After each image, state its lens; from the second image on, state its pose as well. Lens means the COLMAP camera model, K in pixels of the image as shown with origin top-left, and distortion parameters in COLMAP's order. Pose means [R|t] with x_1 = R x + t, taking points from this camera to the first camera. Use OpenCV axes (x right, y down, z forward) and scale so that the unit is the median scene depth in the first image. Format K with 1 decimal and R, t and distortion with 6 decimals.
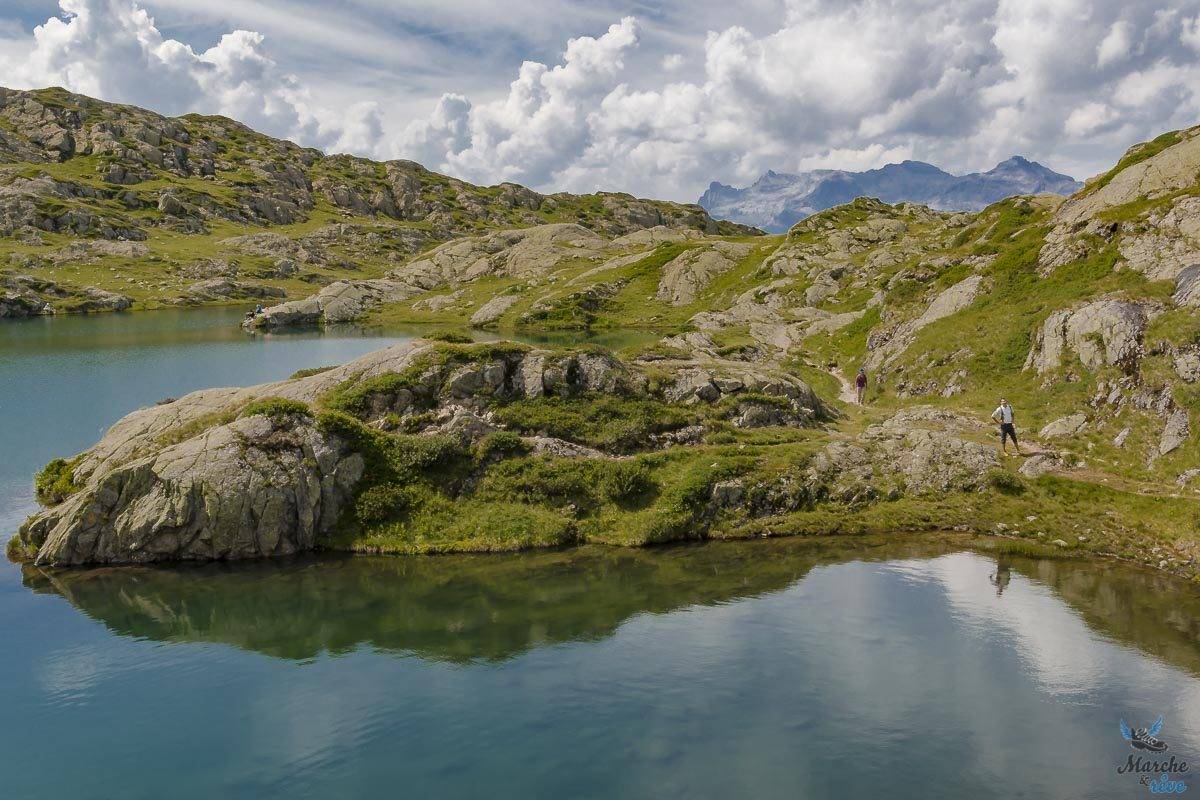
lens RADIAL K [[1279.2, 0, 600.5], [0, 1279.2, 400.1], [0, 0, 1]] dist [0.017985, 0.000000]
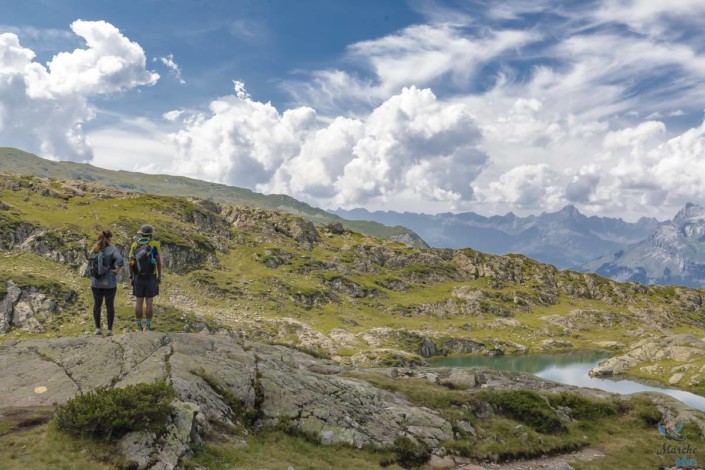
lens RADIAL K [[751.5, 0, 353.0], [0, 751.5, 234.0], [0, 0, 1]] dist [0.017985, 0.000000]
pose [[0.949353, 0.047694, -0.310571, -0.168701], [-0.076888, 0.993626, -0.082441, -0.127184], [0.304660, 0.102145, 0.946968, -0.615403]]
